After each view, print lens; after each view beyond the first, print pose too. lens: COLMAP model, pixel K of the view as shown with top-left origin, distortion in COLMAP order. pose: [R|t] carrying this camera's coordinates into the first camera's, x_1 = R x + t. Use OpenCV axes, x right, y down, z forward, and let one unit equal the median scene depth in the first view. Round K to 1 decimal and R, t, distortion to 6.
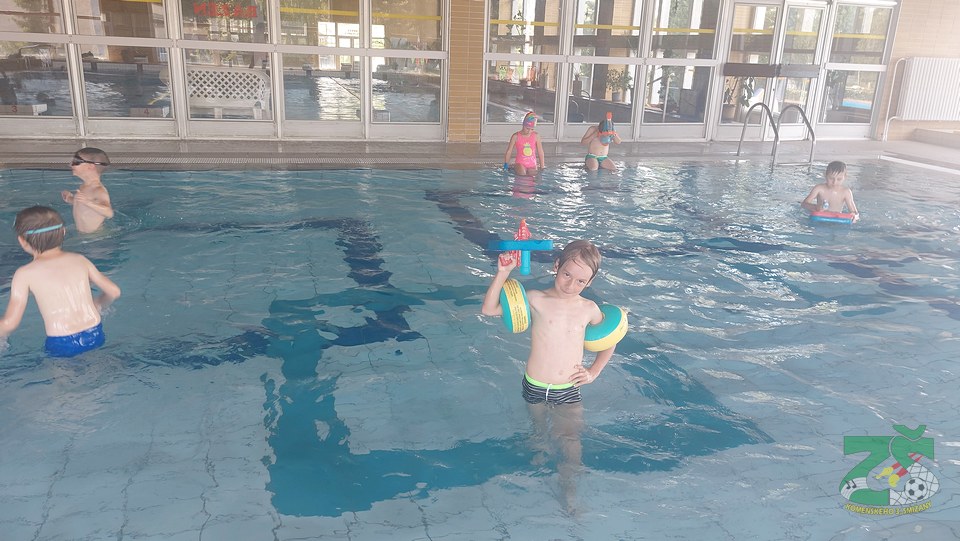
lens RADIAL K [[711.1, 0, 480.0], [0, 711.1, 270.5], [0, 0, 1]] dist [0.075830, -0.108619]
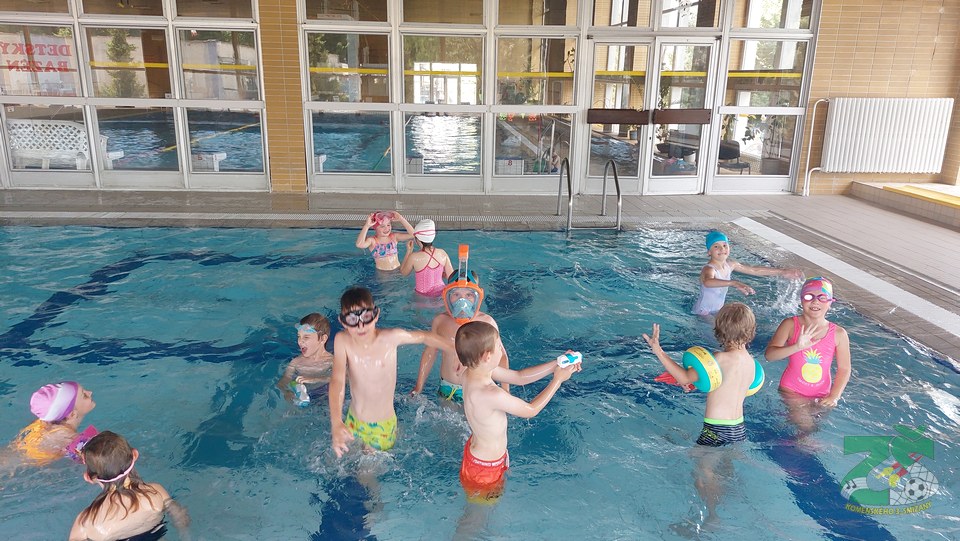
lens RADIAL K [[709.7, 0, 480.0], [0, 709.7, 270.5], [0, 0, 1]] dist [0.057739, -0.054212]
pose [[0.976231, 0.031317, -0.214457, 0.391529], [-0.045131, 0.997188, -0.059823, -0.026202], [0.211980, 0.068079, 0.974900, 0.109089]]
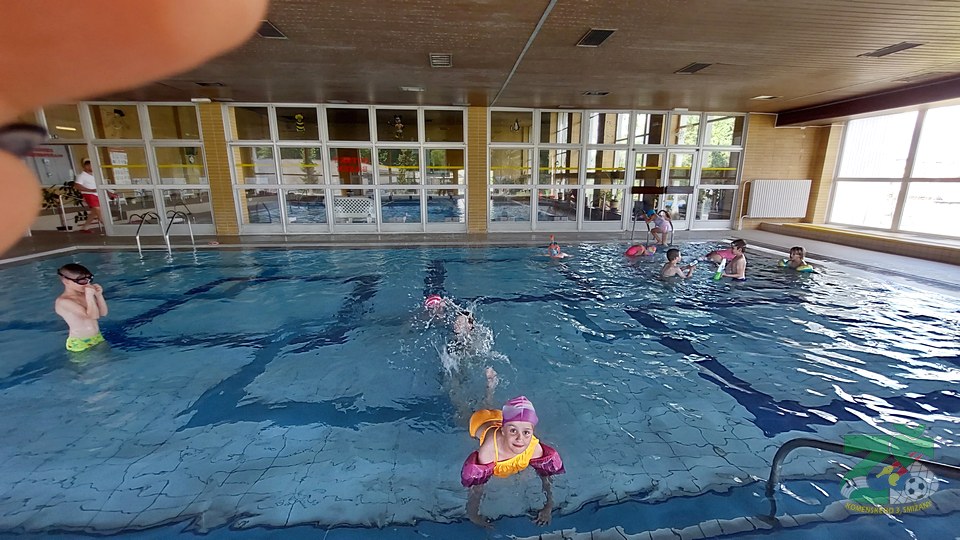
lens RADIAL K [[390.9, 0, 480.0], [0, 390.9, 270.0], [0, 0, 1]] dist [-0.027188, -0.000144]
pose [[0.980632, 0.008074, -0.195694, 0.160737], [-0.023431, 0.996811, -0.076286, -0.008411], [0.194454, 0.079393, 0.977693, 0.030078]]
